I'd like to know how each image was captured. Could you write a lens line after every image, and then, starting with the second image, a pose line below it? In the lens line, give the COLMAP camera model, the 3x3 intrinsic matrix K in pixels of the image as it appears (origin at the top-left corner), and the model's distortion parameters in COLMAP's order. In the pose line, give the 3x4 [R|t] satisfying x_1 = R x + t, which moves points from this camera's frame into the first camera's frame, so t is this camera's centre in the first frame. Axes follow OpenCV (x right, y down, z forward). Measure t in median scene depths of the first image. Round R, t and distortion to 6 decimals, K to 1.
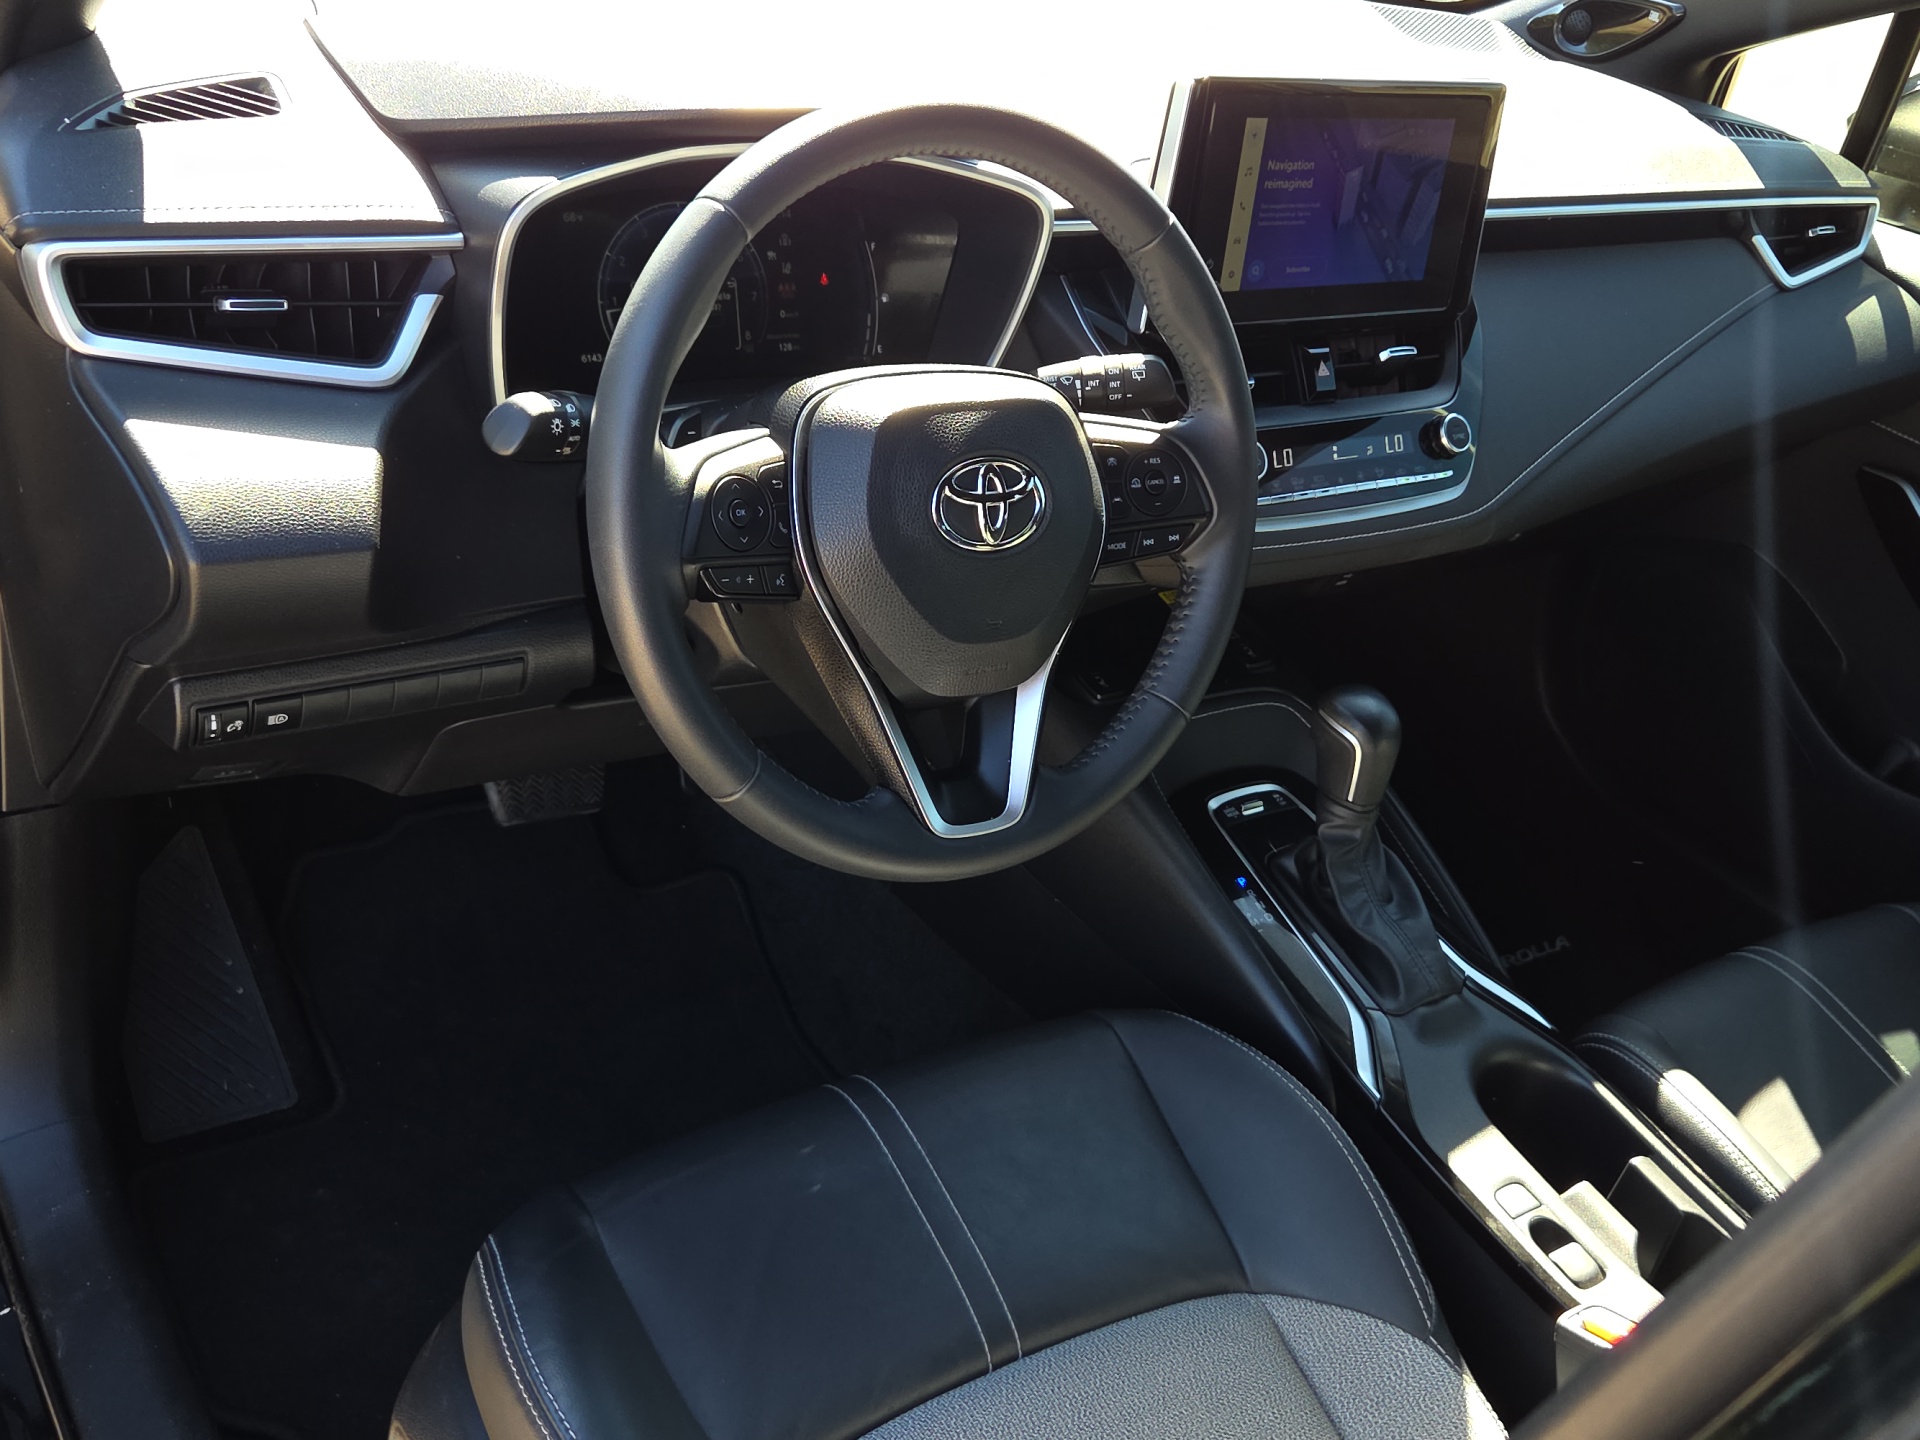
lens RADIAL K [[1957.8, 0, 962.1], [0, 1957.8, 691.5], [0, 0, 1]] dist [0.094466, 0.000000]
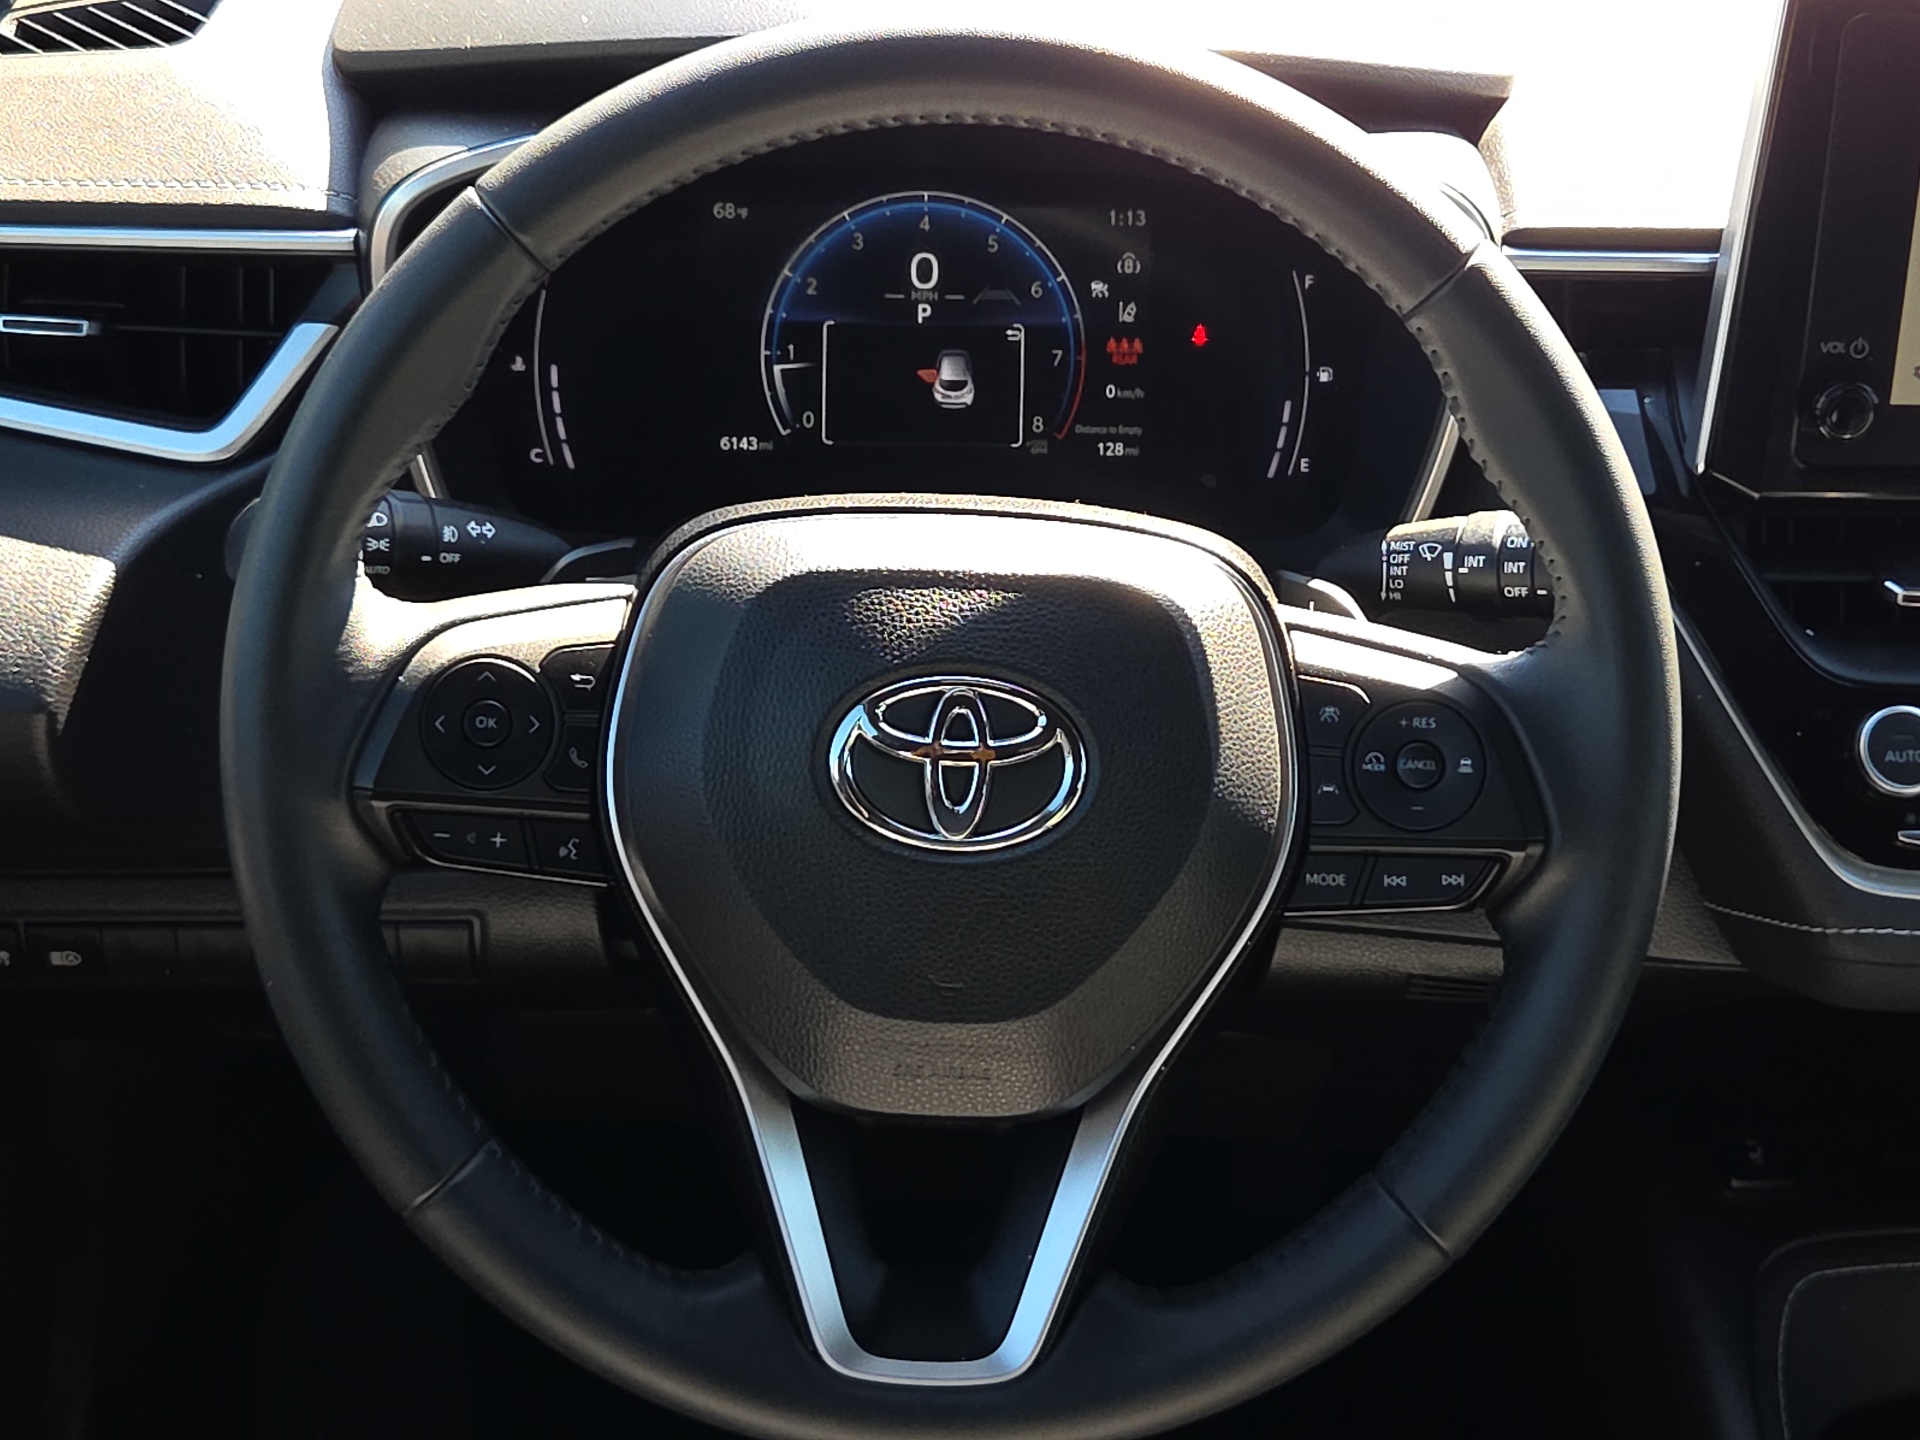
lens RADIAL K [[3248.5, 0, 976.5], [0, 3248.5, 684.8], [0, 0, 1]] dist [0.110201, 0.000000]
pose [[0.843187, 0.114131, -0.525366, 0.400792], [-0.160402, 0.986105, -0.043214, -0.066353], [0.513134, 0.120707, 0.849778, 0.209651]]
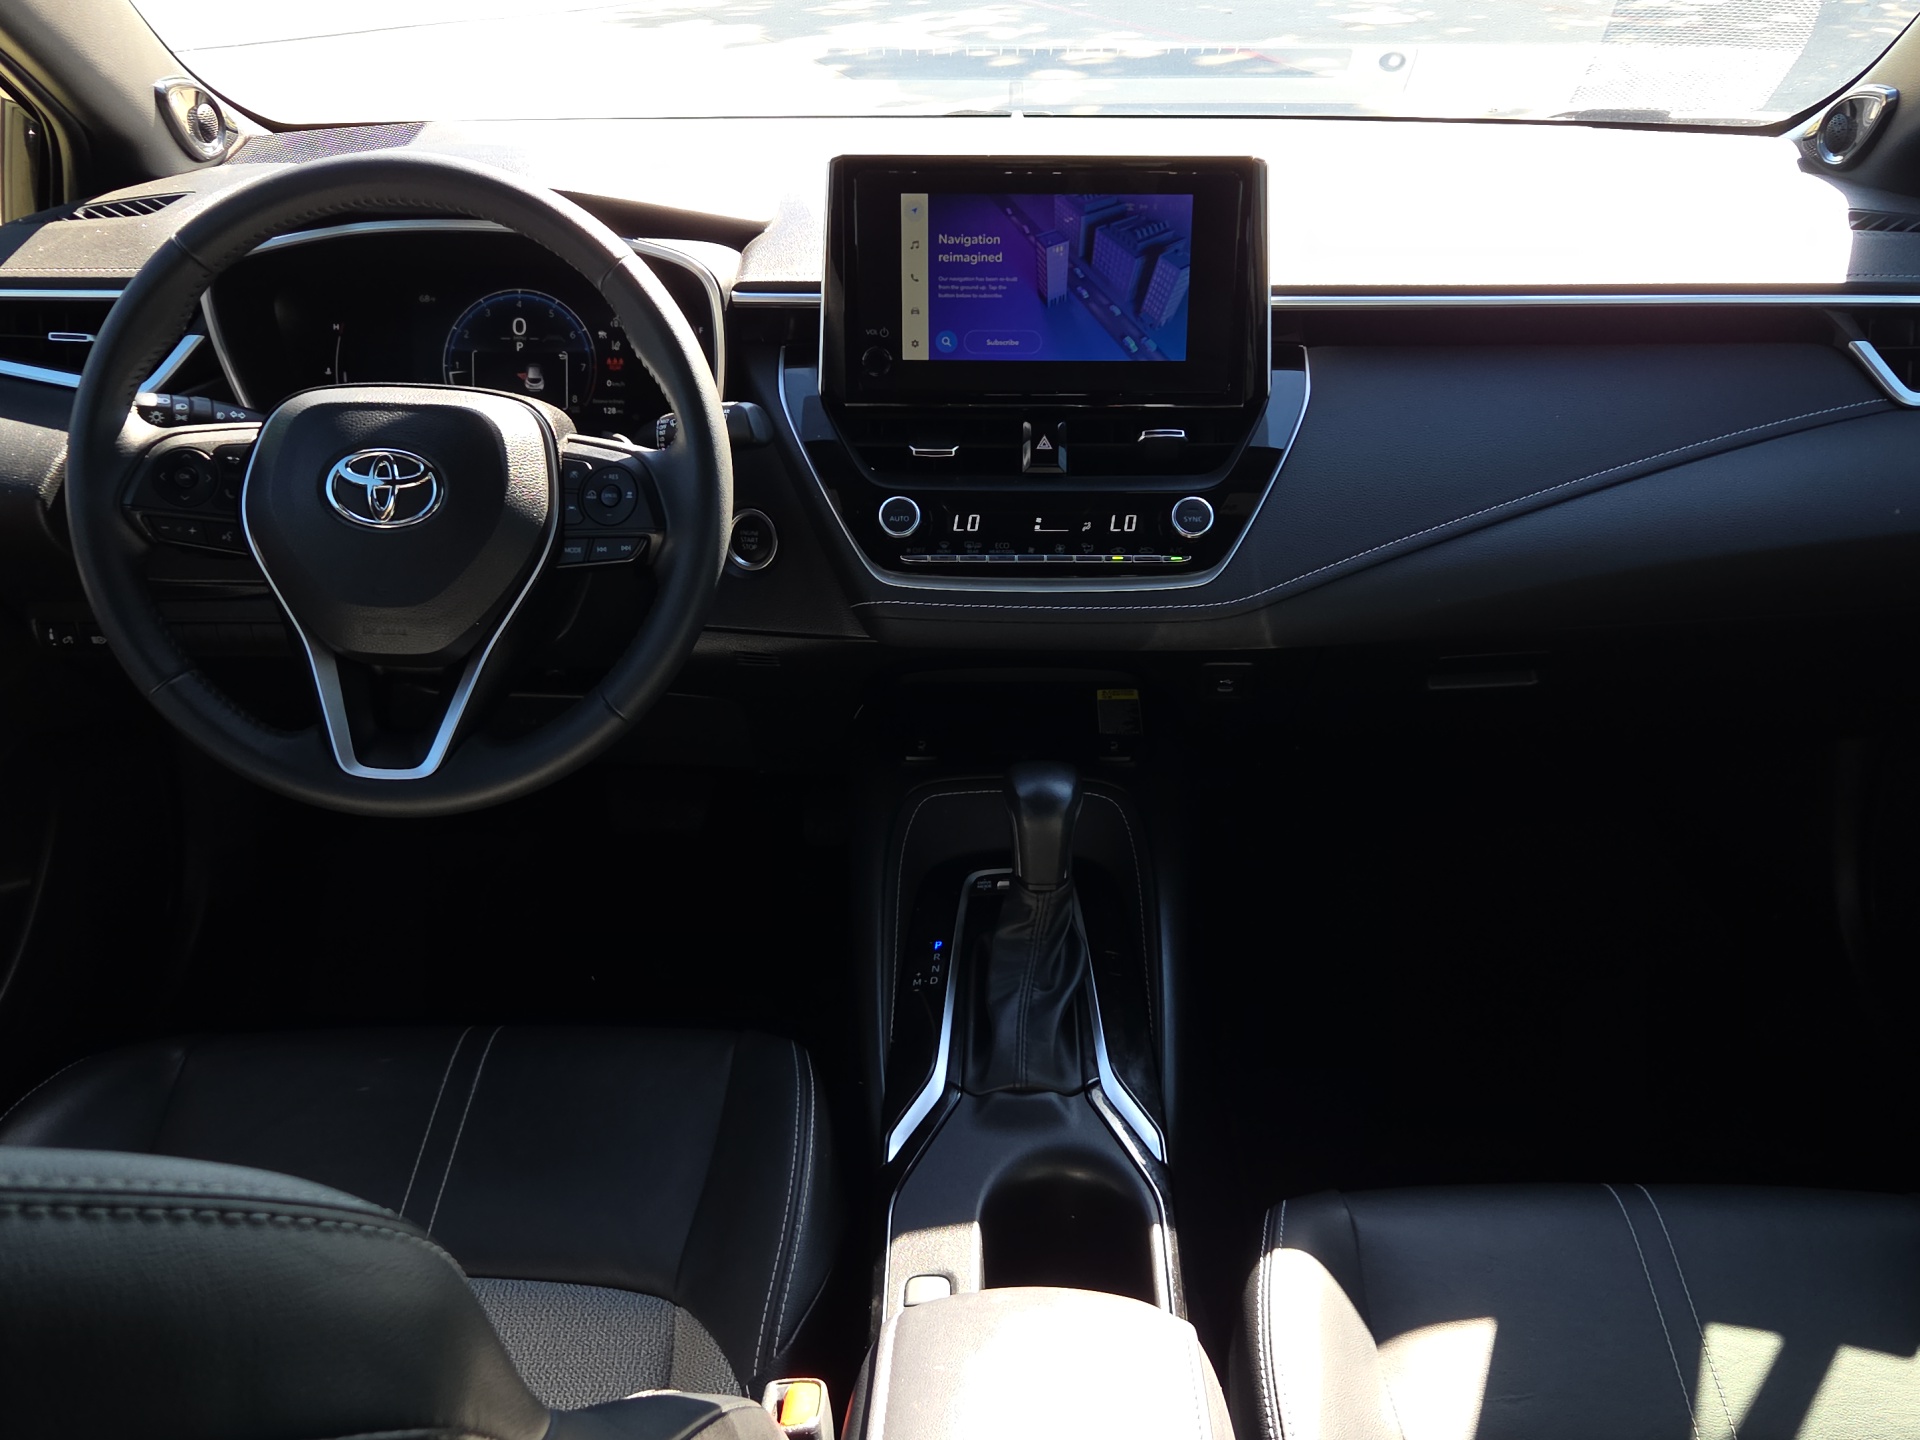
lens RADIAL K [[1800.3, 0, 947.2], [0, 1800.3, 688.7], [0, 0, 1]] dist [0.077189, 0.000000]
pose [[0.803072, 0.088553, -0.589266, 0.782910], [-0.162715, 0.983902, -0.073896, 0.040259], [0.573237, 0.155226, 0.804553, 0.281537]]
